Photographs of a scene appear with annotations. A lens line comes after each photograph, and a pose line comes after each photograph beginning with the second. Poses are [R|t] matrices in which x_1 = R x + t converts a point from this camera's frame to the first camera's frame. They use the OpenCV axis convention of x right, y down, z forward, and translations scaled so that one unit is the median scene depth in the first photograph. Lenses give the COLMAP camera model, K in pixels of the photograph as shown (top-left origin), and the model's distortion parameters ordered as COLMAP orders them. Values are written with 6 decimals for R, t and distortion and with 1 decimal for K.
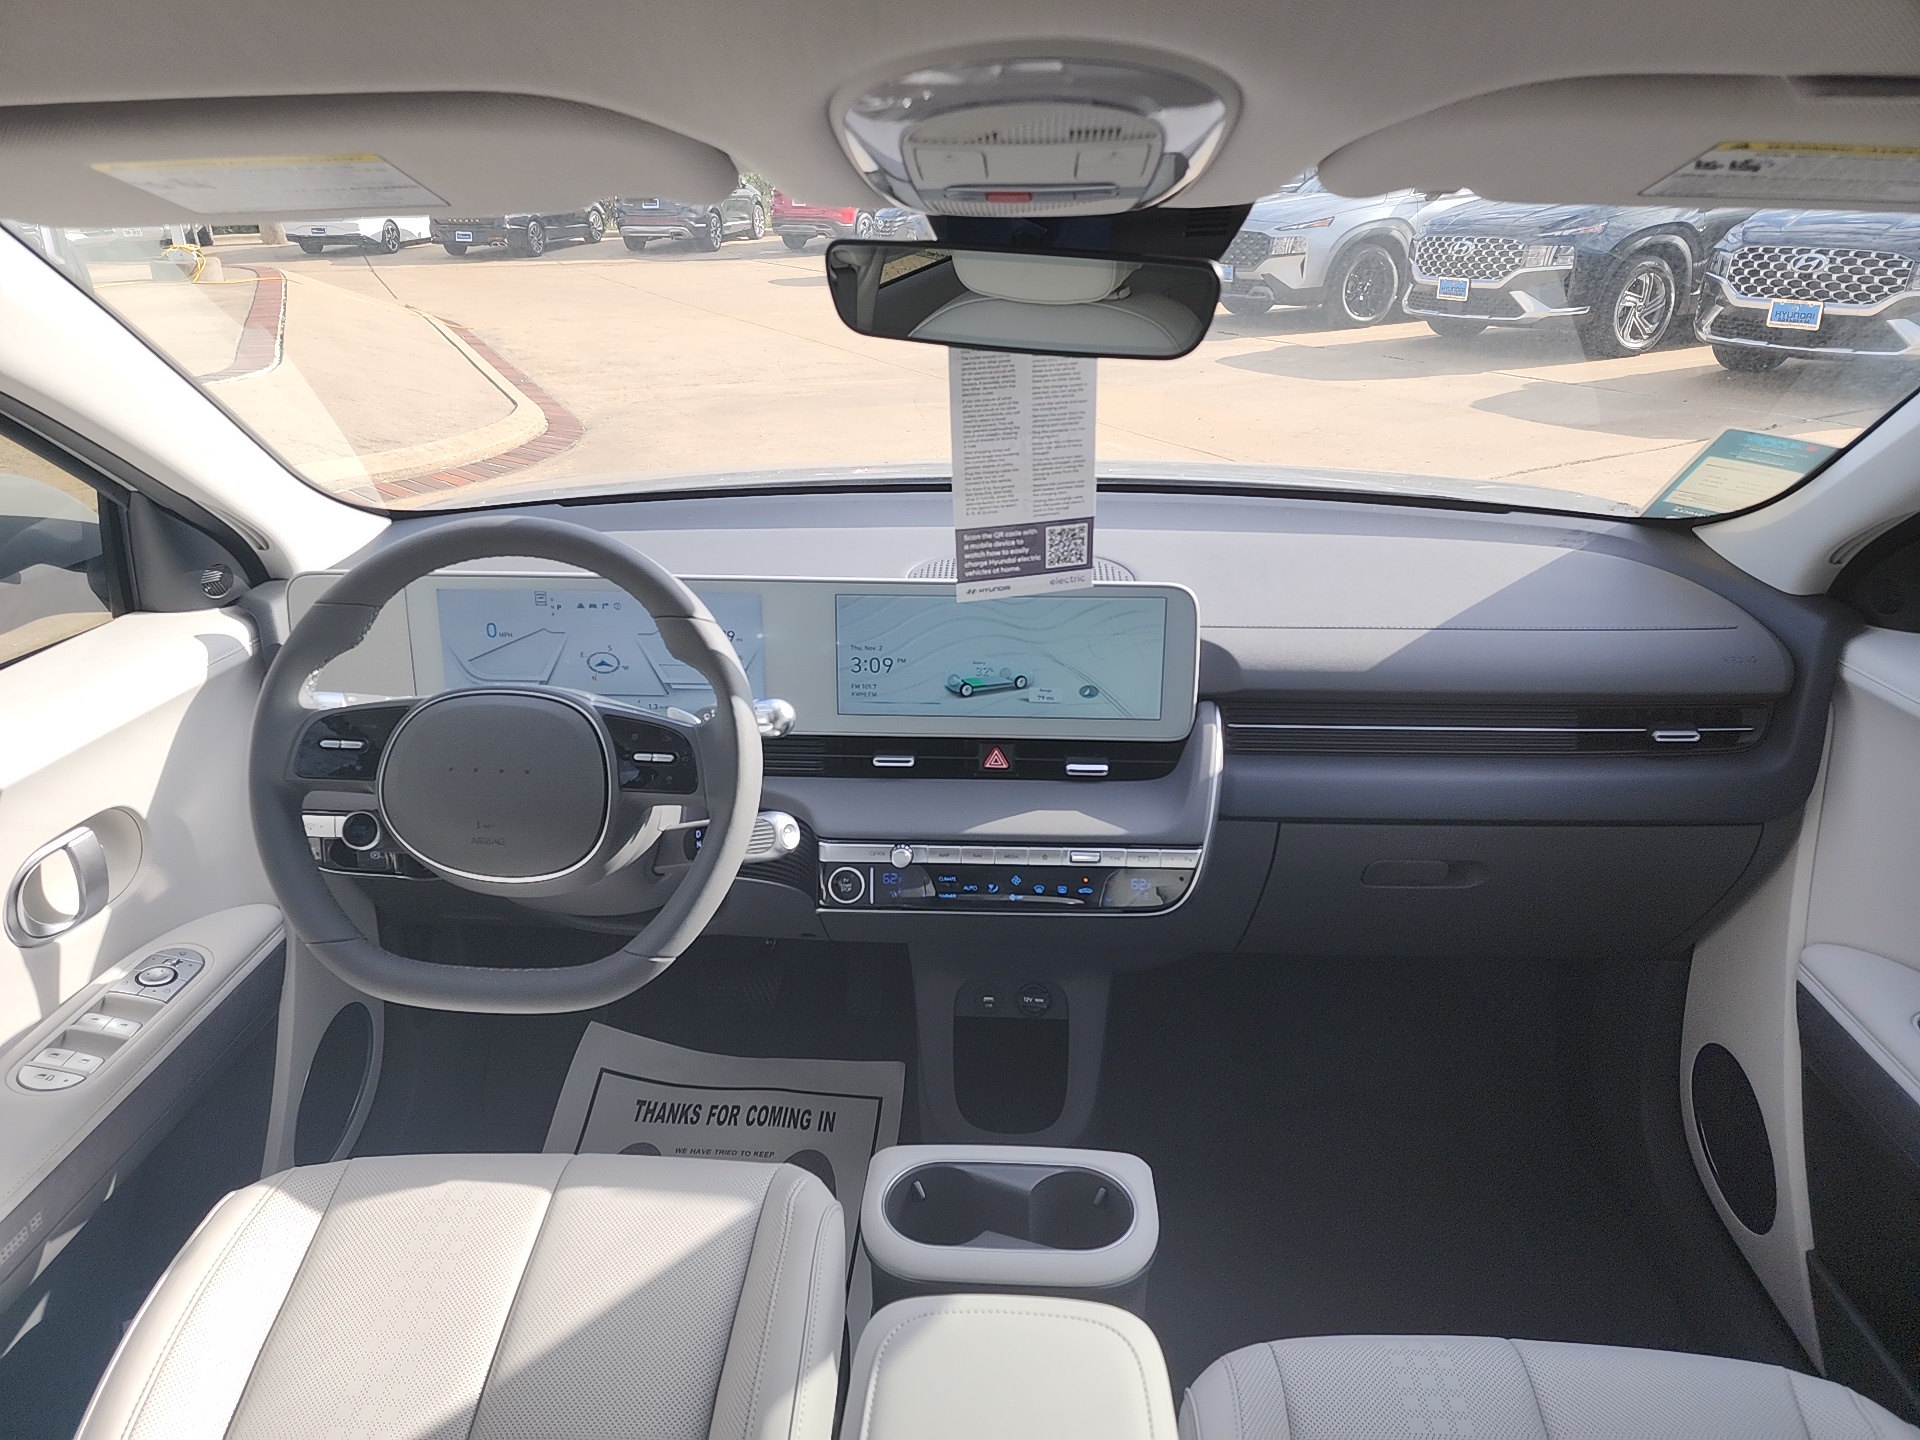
lens RADIAL K [[1281.6, 0, 953.3], [0, 1281.6, 741.5], [0, 0, 1]] dist [0.090410, -0.068205]
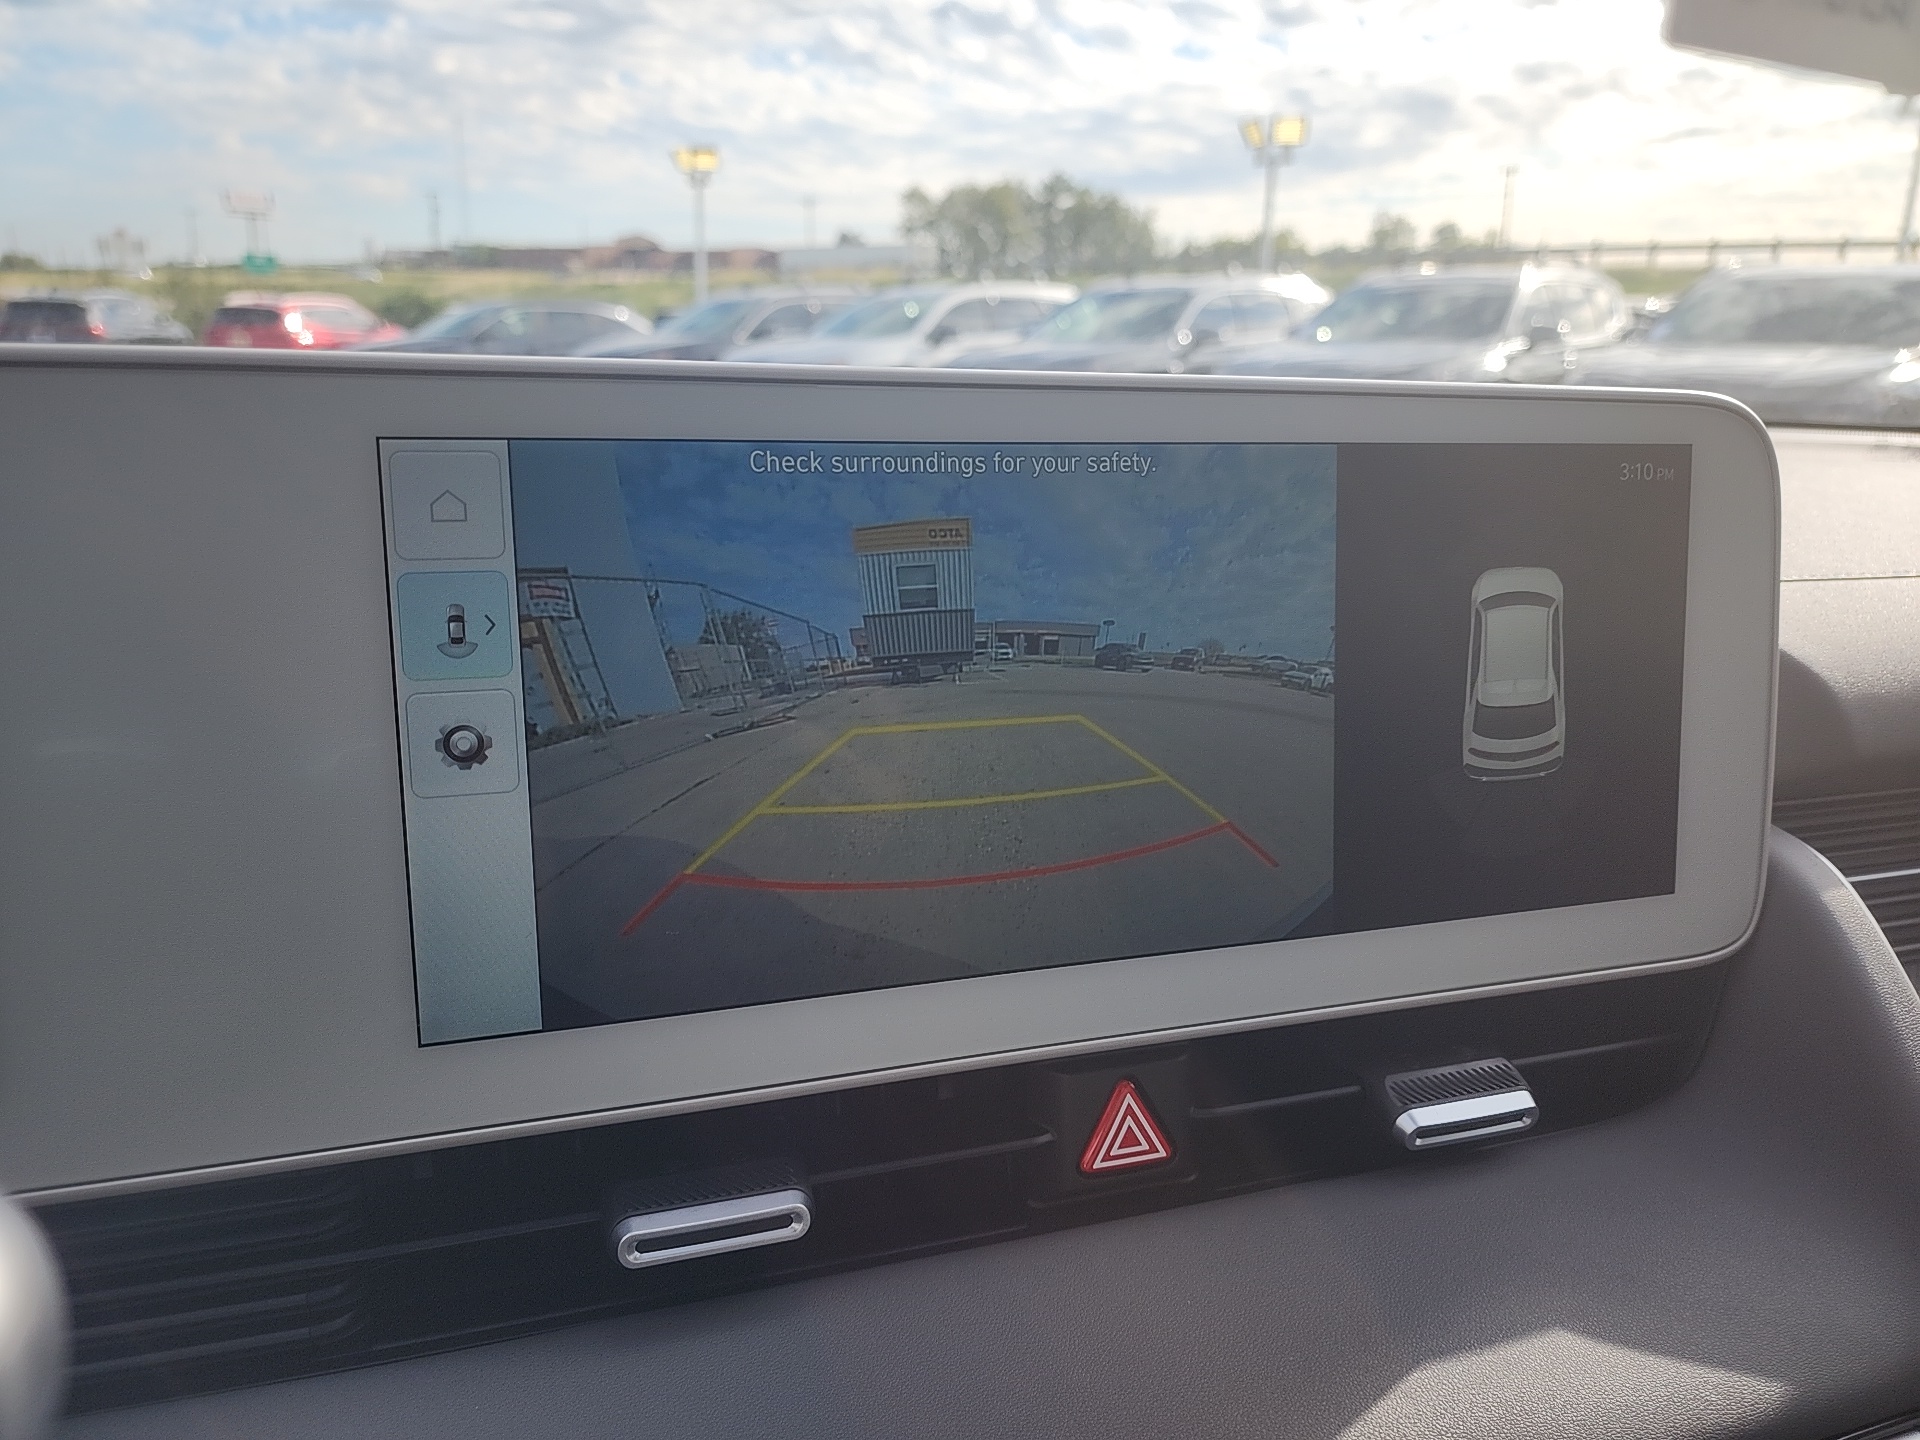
lens RADIAL K [[1304.8, 0, 947.8], [0, 1304.8, 728.1], [0, 0, 1]] dist [0.043111, -0.038392]
pose [[0.933358, -0.070598, 0.351935, -0.083552], [0.117874, 0.986377, -0.114744, -0.038239], [-0.339040, 0.148581, 0.928965, 0.779472]]
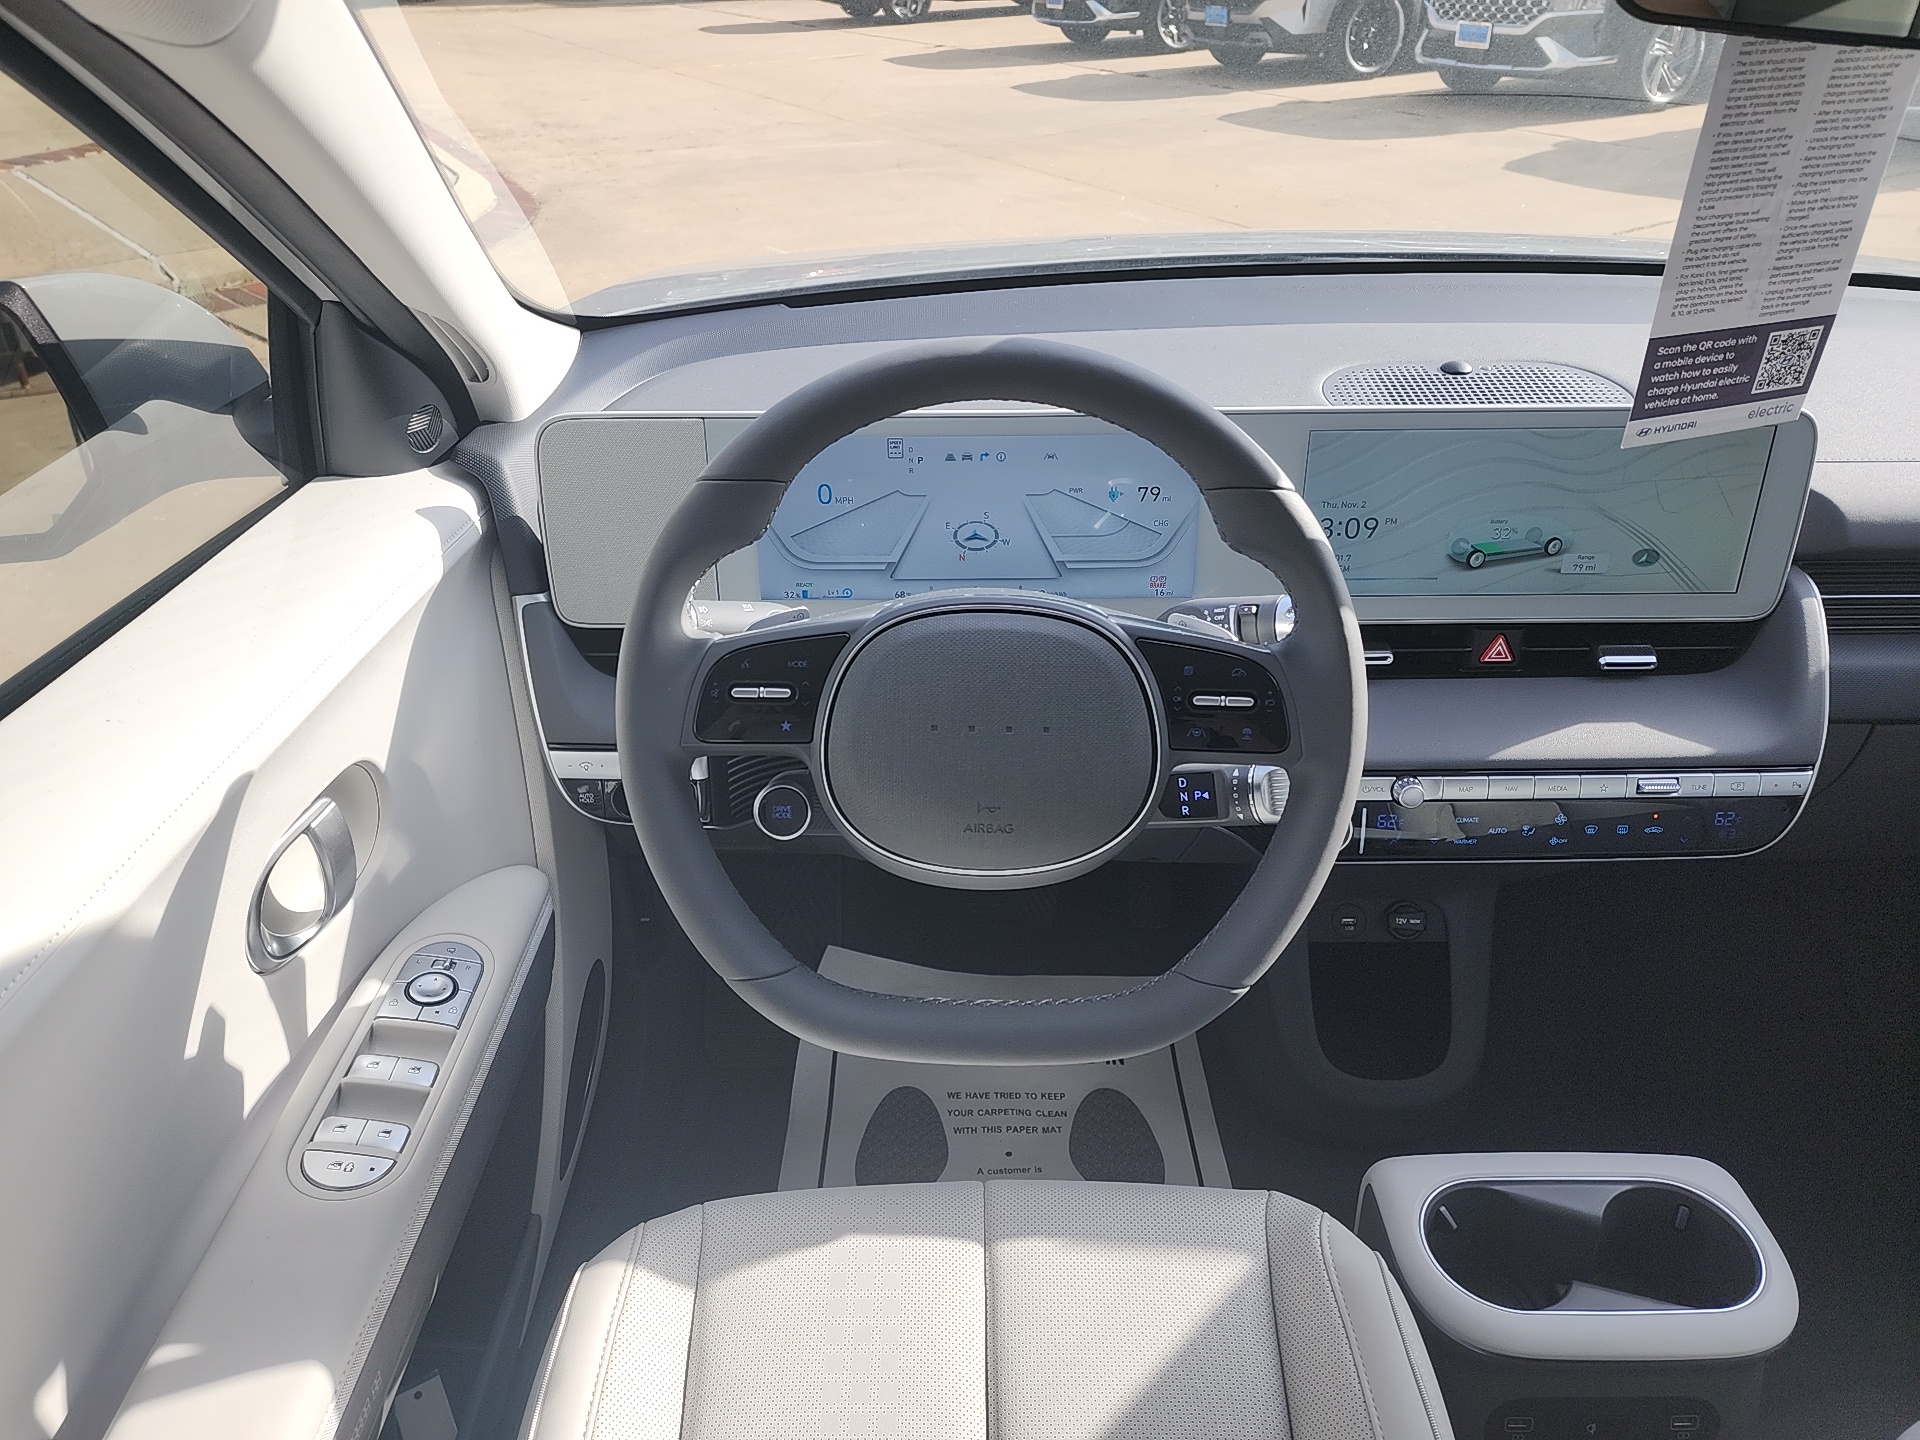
lens RADIAL K [[1283.9, 0, 960.0], [0, 1283.9, 720.0], [0, 0, 1]] dist [0.099550, -0.104835]
pose [[0.998032, -0.031278, 0.054340, -0.327198], [0.023263, 0.989547, 0.142321, -0.062170], [-0.058224, -0.140777, 0.988328, 0.268842]]
